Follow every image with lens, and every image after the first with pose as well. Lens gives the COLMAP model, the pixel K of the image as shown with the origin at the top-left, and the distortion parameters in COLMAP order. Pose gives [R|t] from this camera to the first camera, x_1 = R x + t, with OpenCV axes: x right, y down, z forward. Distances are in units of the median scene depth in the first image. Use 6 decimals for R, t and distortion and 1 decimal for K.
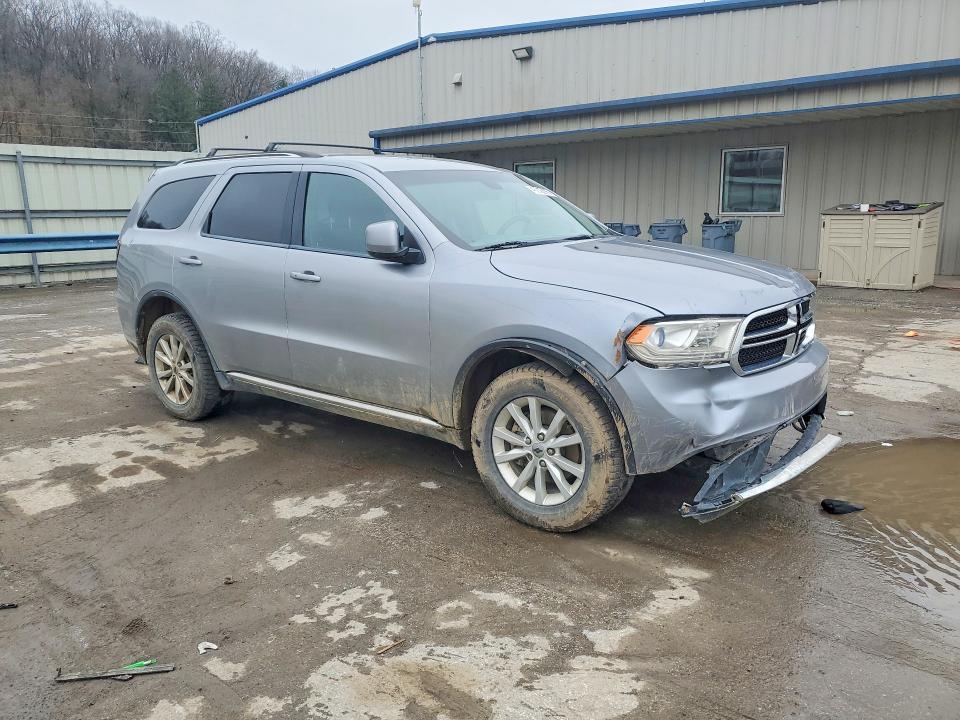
lens RADIAL K [[721.3, 0, 480.0], [0, 721.3, 360.0], [0, 0, 1]] dist [-0.044446, -0.003116]
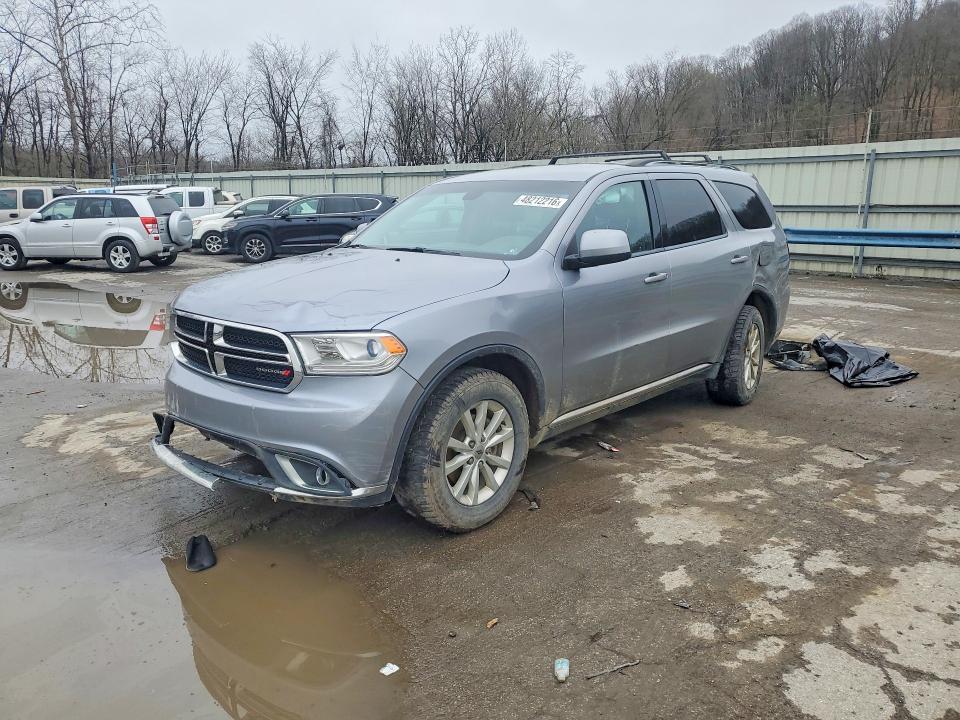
lens RADIAL K [[721.3, 0, 480.0], [0, 721.3, 360.0], [0, 0, 1]] dist [-0.044446, -0.003116]
pose [[-0.013885, 0.206352, -0.978379, 0.464149], [-0.199838, 0.958160, 0.204923, -0.092457], [0.979731, 0.198363, 0.027933, 0.450053]]
